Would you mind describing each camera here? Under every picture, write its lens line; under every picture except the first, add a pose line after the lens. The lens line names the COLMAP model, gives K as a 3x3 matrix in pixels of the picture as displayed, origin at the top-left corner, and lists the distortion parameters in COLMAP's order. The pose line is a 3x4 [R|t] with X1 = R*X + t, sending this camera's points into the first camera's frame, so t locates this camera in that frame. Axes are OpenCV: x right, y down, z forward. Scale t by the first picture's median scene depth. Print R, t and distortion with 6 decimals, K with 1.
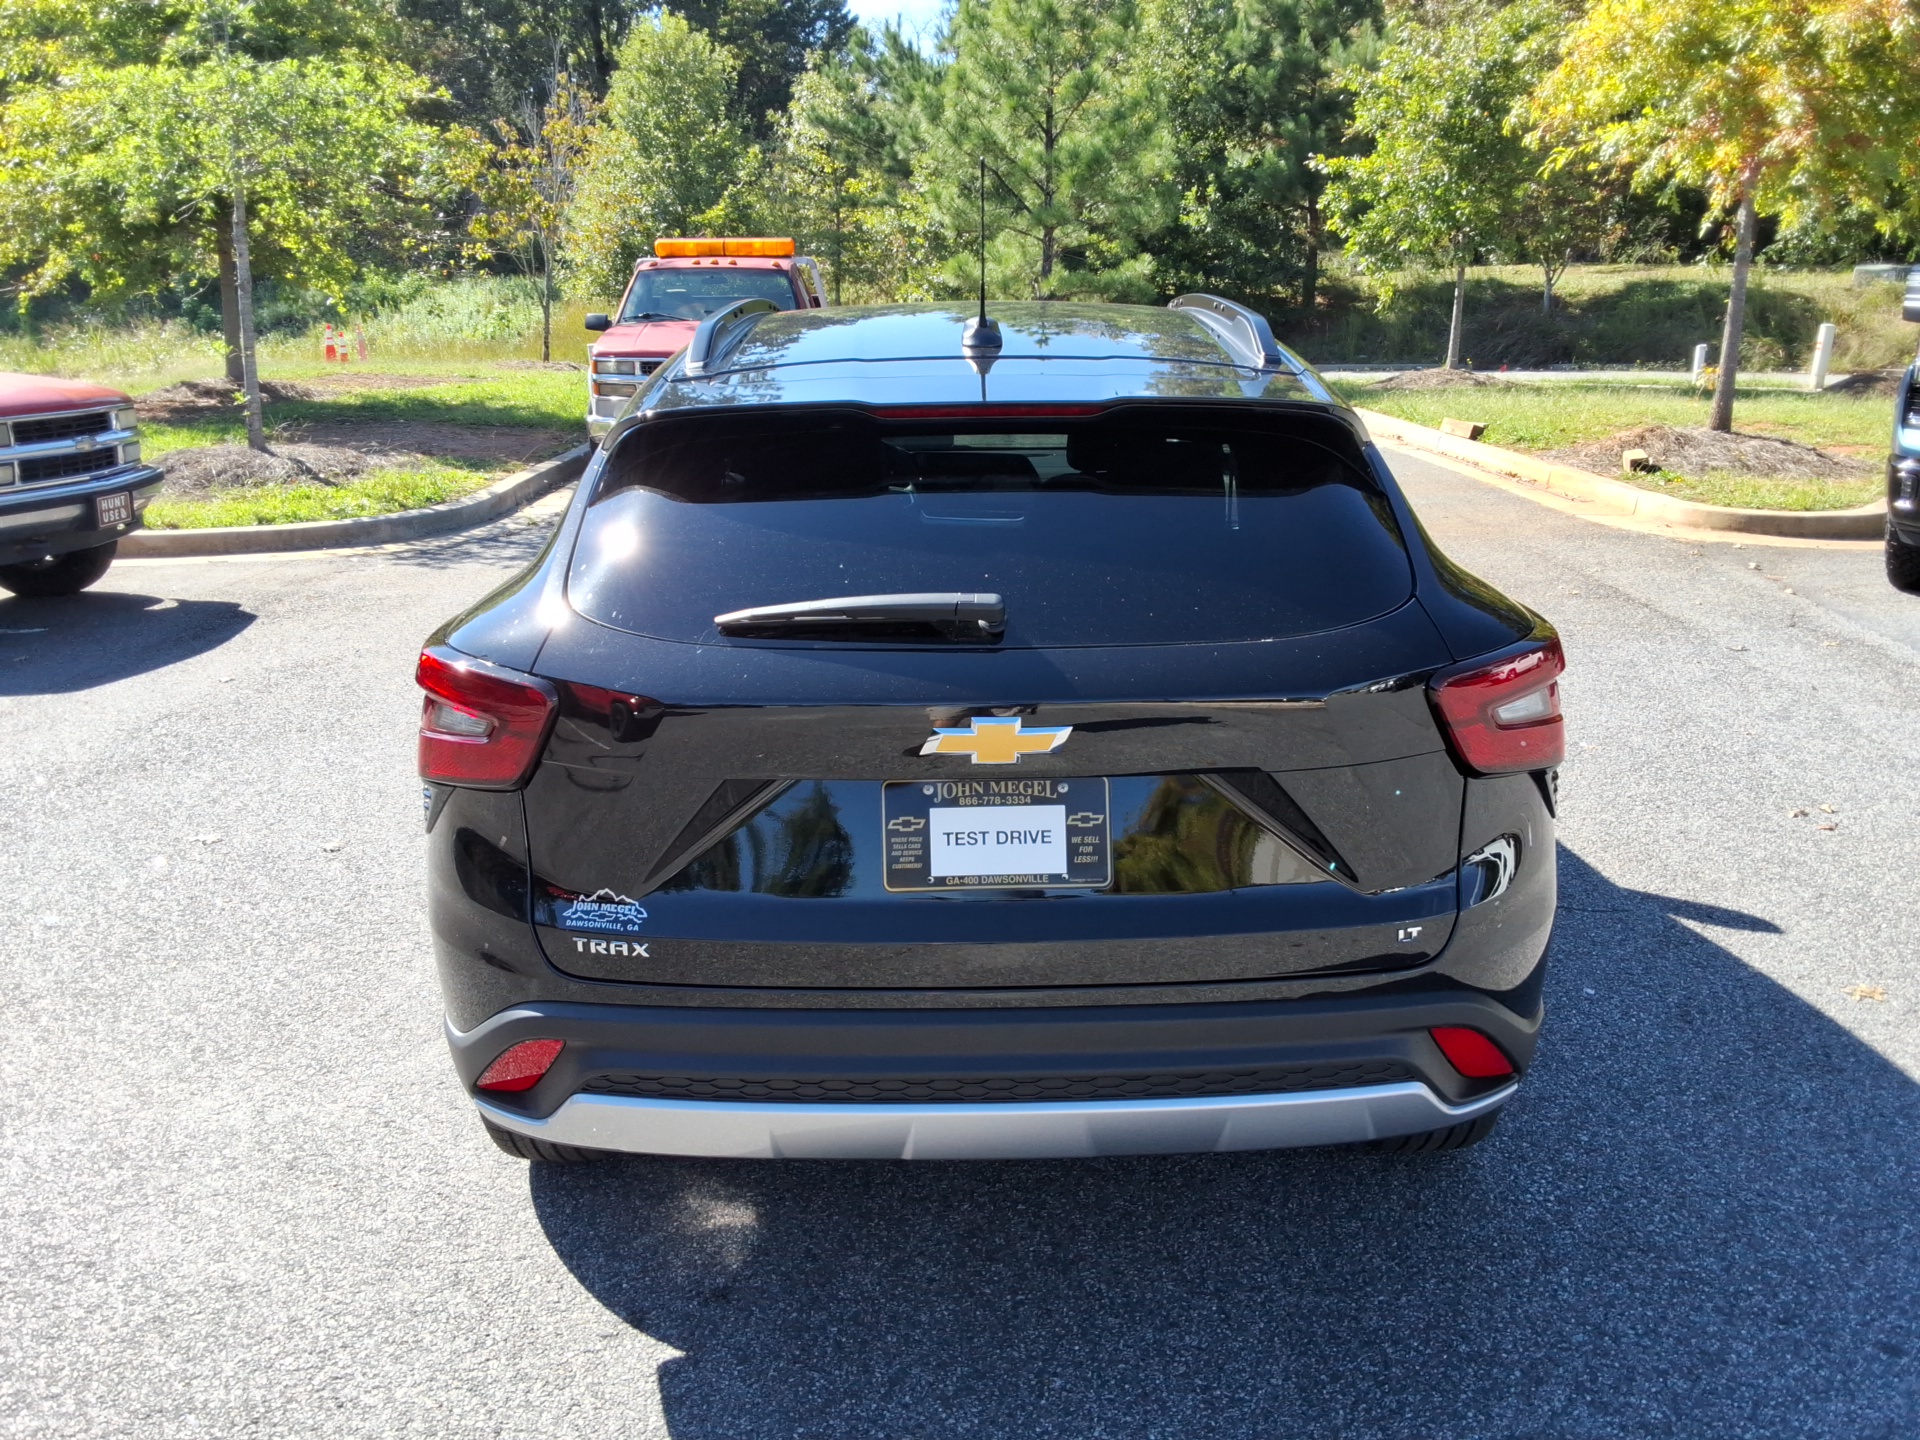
lens RADIAL K [[1545.3, 0, 982.0], [0, 1545.3, 702.8], [0, 0, 1]] dist [0.094414, -0.155652]
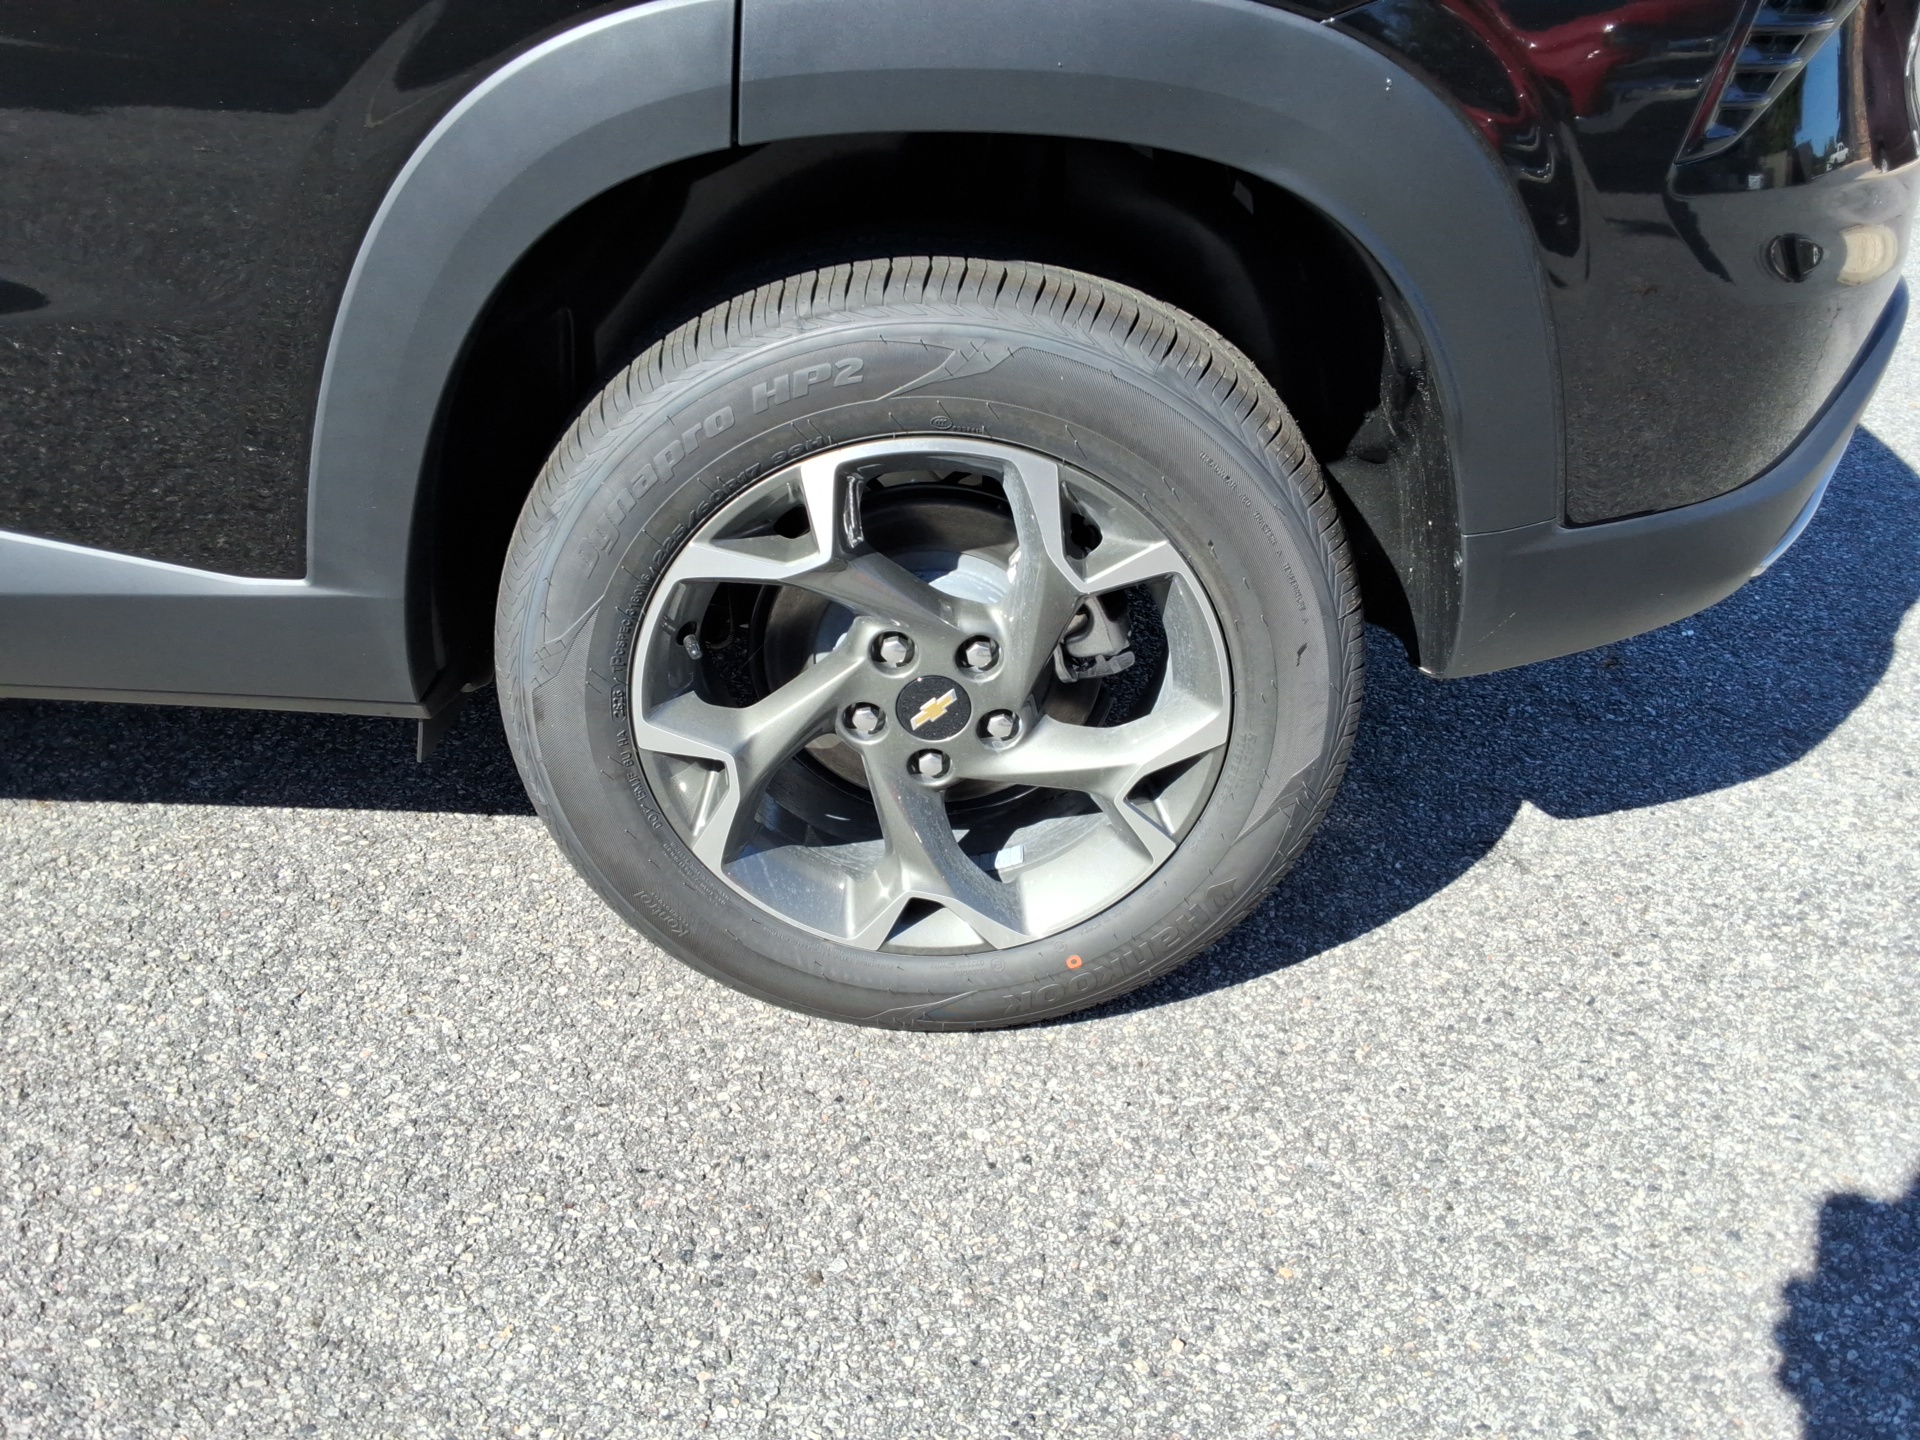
lens RADIAL K [[1545.3, 0, 975.8], [0, 1545.3, 699.4], [0, 0, 1]] dist [0.094414, -0.155652]
pose [[-0.010229, -0.512236, 0.858784, -0.090871], [0.198561, 0.840686, 0.503806, -0.005889], [-0.980035, 0.175674, 0.093111, 0.133370]]
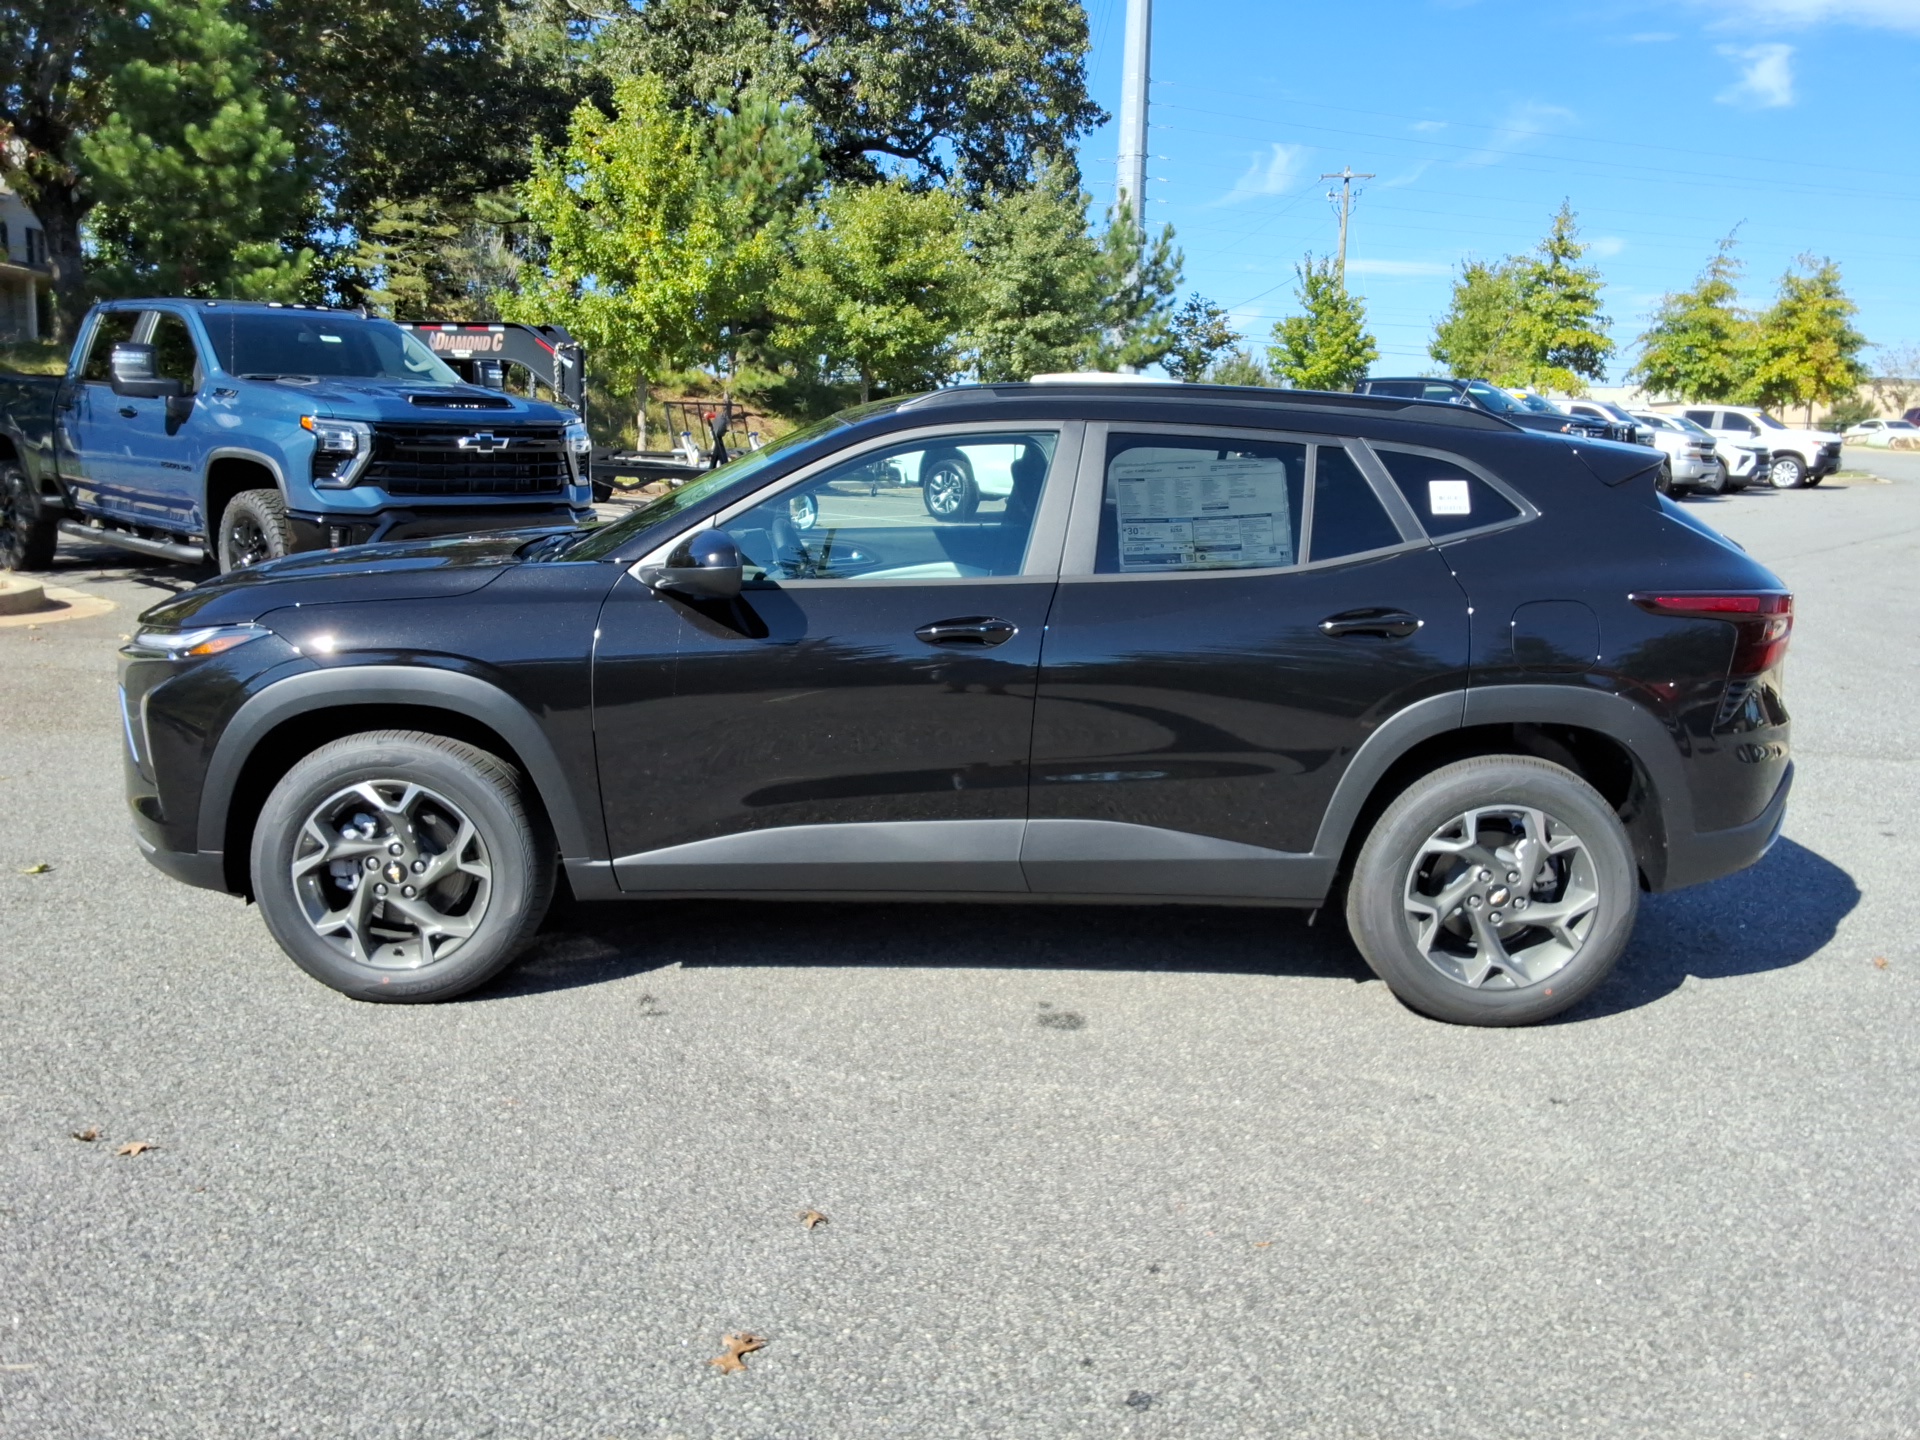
lens RADIAL K [[1545.3, 0, 973.3], [0, 1545.3, 691.9], [0, 0, 1]] dist [0.094414, -0.155652]
pose [[-0.001237, -0.174344, 0.984684, -0.215511], [0.223267, 0.959780, 0.170215, -0.043798], [-0.974756, 0.220058, 0.037738, 0.188119]]
